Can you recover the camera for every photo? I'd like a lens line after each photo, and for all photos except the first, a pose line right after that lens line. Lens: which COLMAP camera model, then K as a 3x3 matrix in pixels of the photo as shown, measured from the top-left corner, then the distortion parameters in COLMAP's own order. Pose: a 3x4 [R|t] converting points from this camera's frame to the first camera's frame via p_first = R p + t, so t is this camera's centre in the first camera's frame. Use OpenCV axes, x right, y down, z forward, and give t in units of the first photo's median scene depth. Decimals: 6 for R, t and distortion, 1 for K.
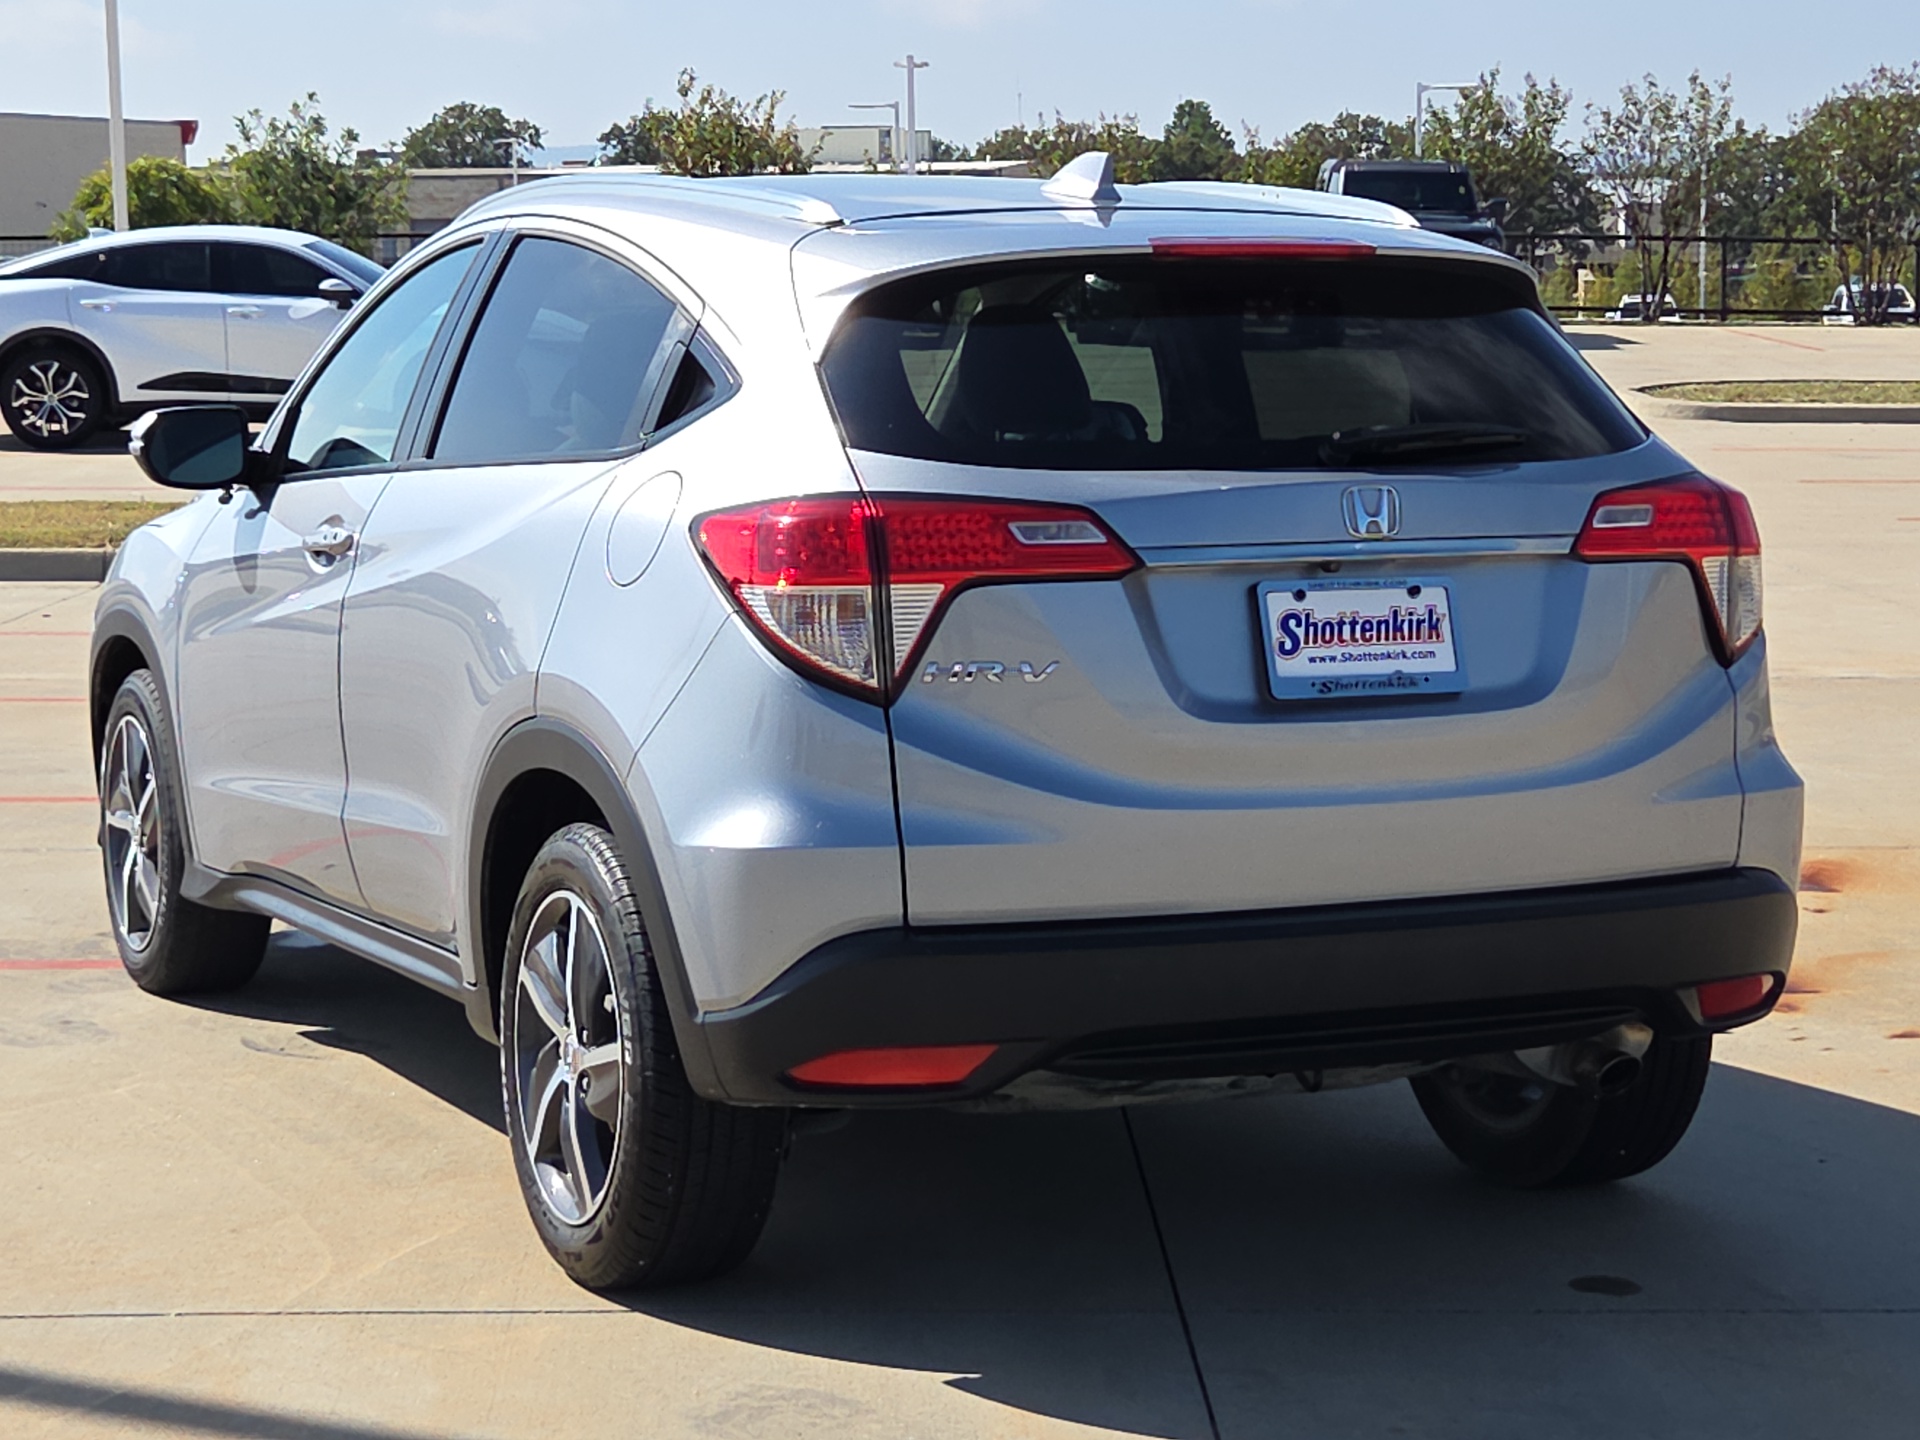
lens RADIAL K [[3892.8, 0, 960.0], [0, 3892.8, 720.0], [0, 0, 1]] dist [0.163078, -0.276292]
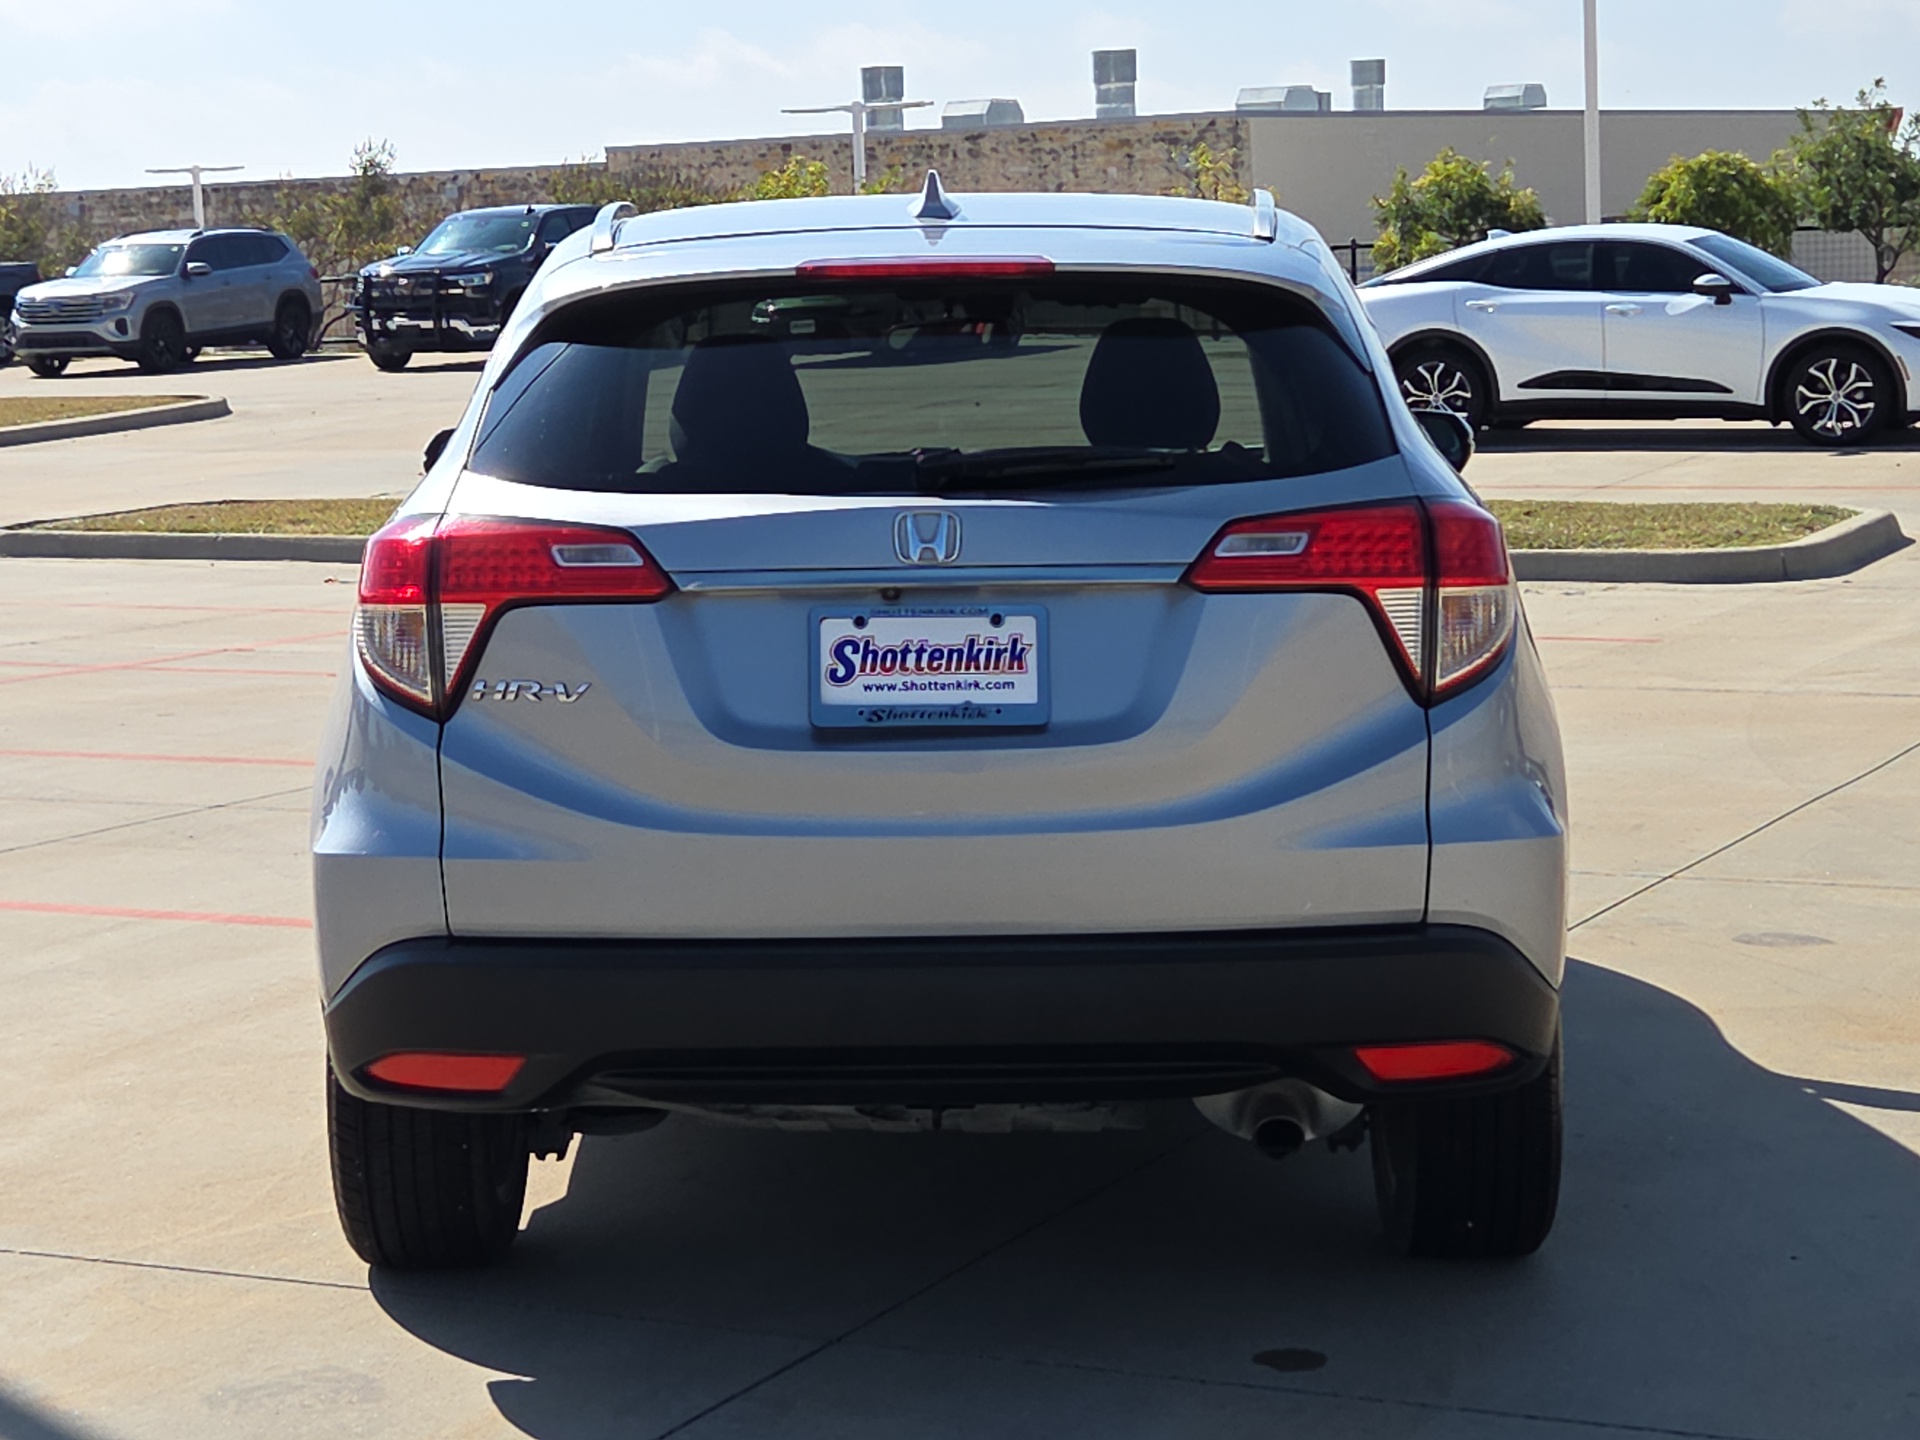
lens RADIAL K [[3892.8, 0, 960.0], [0, 3892.8, 720.0], [0, 0, 1]] dist [0.163078, -0.276292]
pose [[0.898604, 0.030344, -0.437710, 0.533943], [-0.029248, 0.999529, 0.009248, -0.016840], [0.437785, 0.004492, 0.899069, 0.126088]]
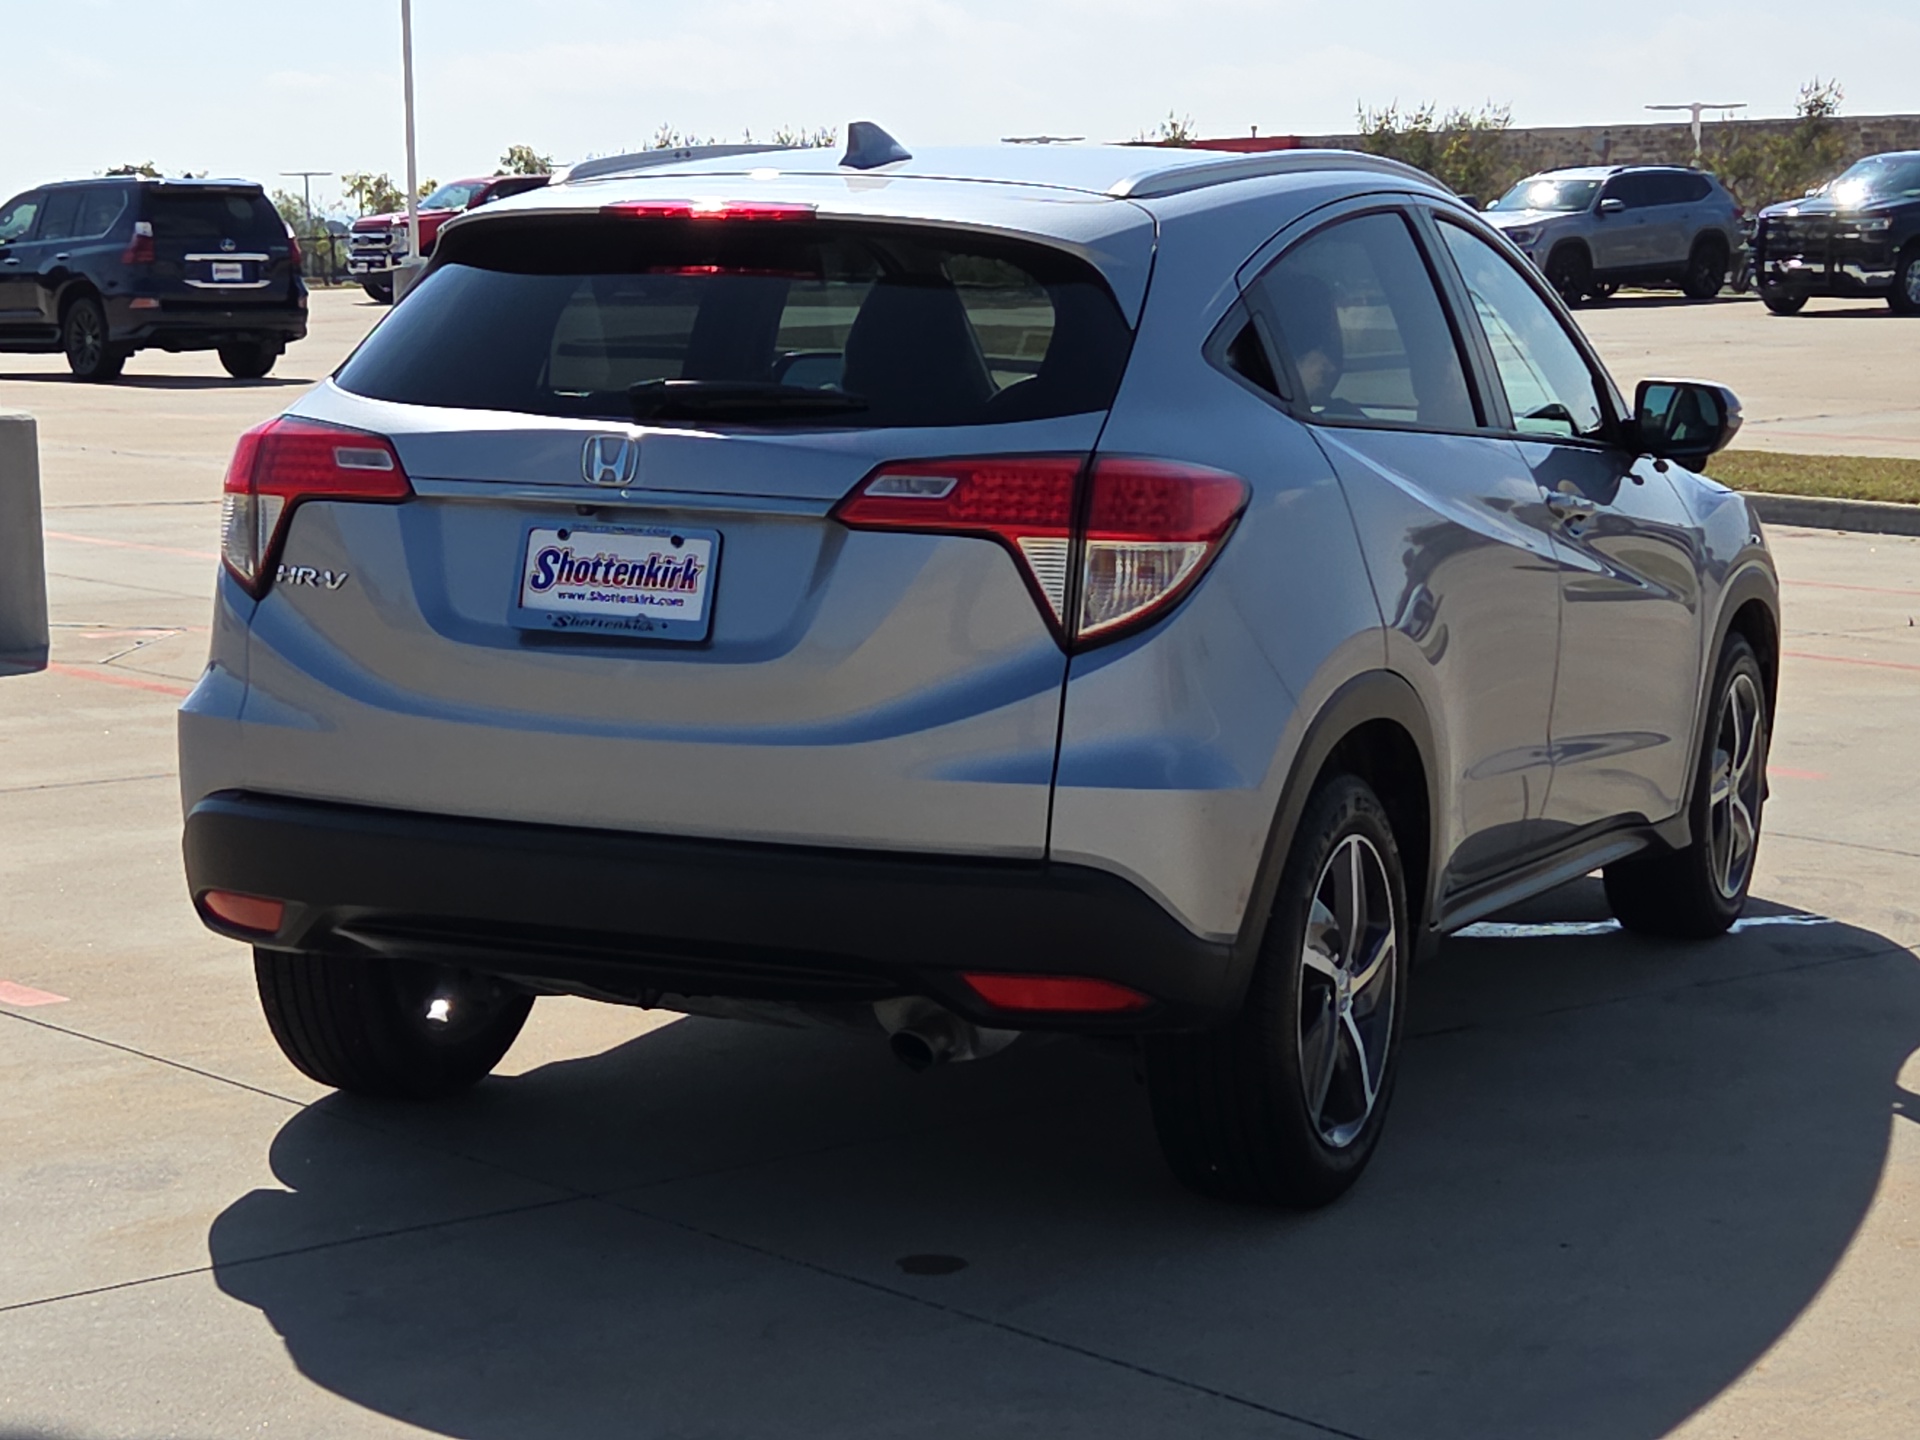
lens RADIAL K [[3892.8, 0, 960.0], [0, 3892.8, 720.0], [0, 0, 1]] dist [0.163078, -0.276292]
pose [[0.672748, 0.105573, -0.732301, 0.938186], [-0.102144, 0.993542, 0.049398, -0.044823], [0.732787, 0.041568, 0.679188, 0.350278]]
